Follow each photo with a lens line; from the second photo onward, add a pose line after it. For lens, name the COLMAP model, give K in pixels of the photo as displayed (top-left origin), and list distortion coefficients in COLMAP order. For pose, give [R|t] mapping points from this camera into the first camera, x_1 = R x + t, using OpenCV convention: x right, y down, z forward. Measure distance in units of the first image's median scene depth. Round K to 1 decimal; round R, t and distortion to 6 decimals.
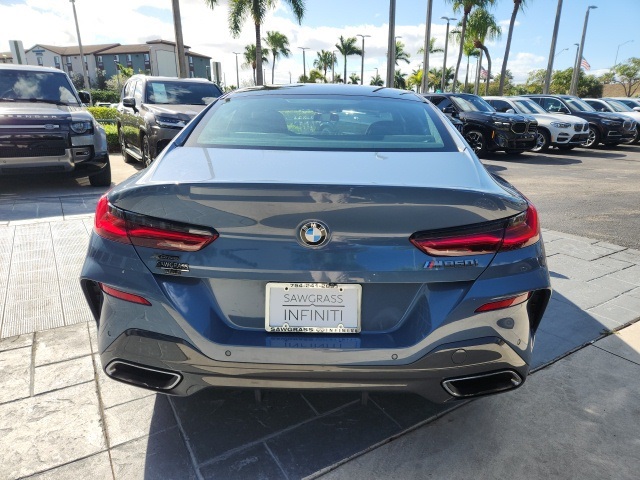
lens RADIAL K [[426.2, 0, 323.8], [0, 426.2, 245.1], [0, 0, 1]] dist [0.061336, -0.050691]
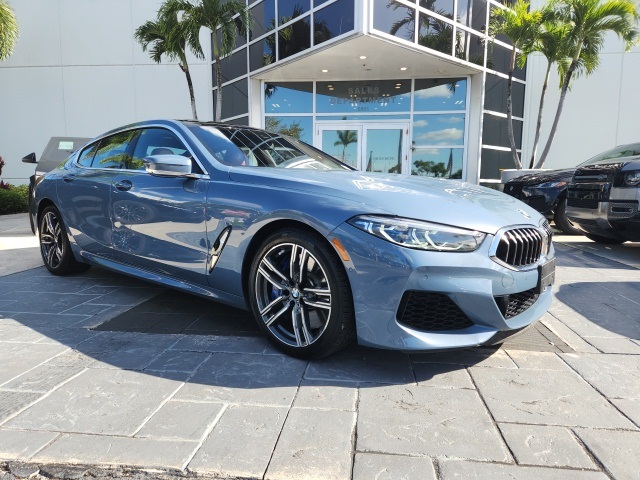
lens RADIAL K [[426.2, 0, 323.3], [0, 426.2, 241.8], [0, 0, 1]] dist [0.061336, -0.050691]
pose [[-0.628061, 0.085284, -0.773477, 0.267276], [-0.242735, 0.922910, 0.298861, -0.175807], [0.739337, 0.375452, -0.558942, 0.713570]]
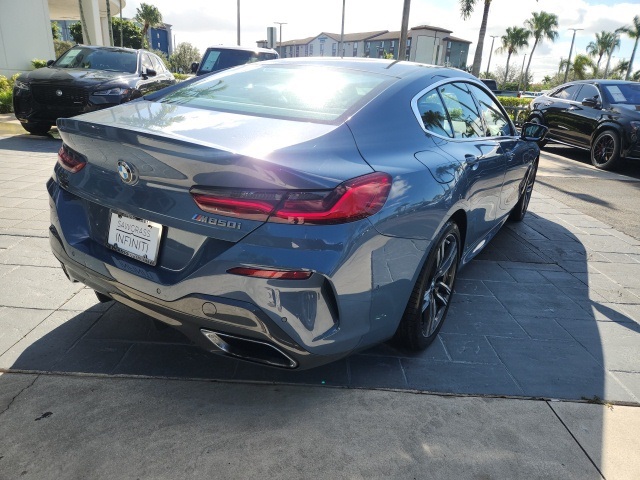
lens RADIAL K [[426.2, 0, 318.7], [0, 426.2, 244.4], [0, 0, 1]] dist [0.061336, -0.050691]
pose [[0.849559, 0.221597, -0.478691, 0.151134], [-0.208724, 0.974635, 0.080748, -0.005560], [0.484443, 0.031314, 0.874262, 0.030674]]
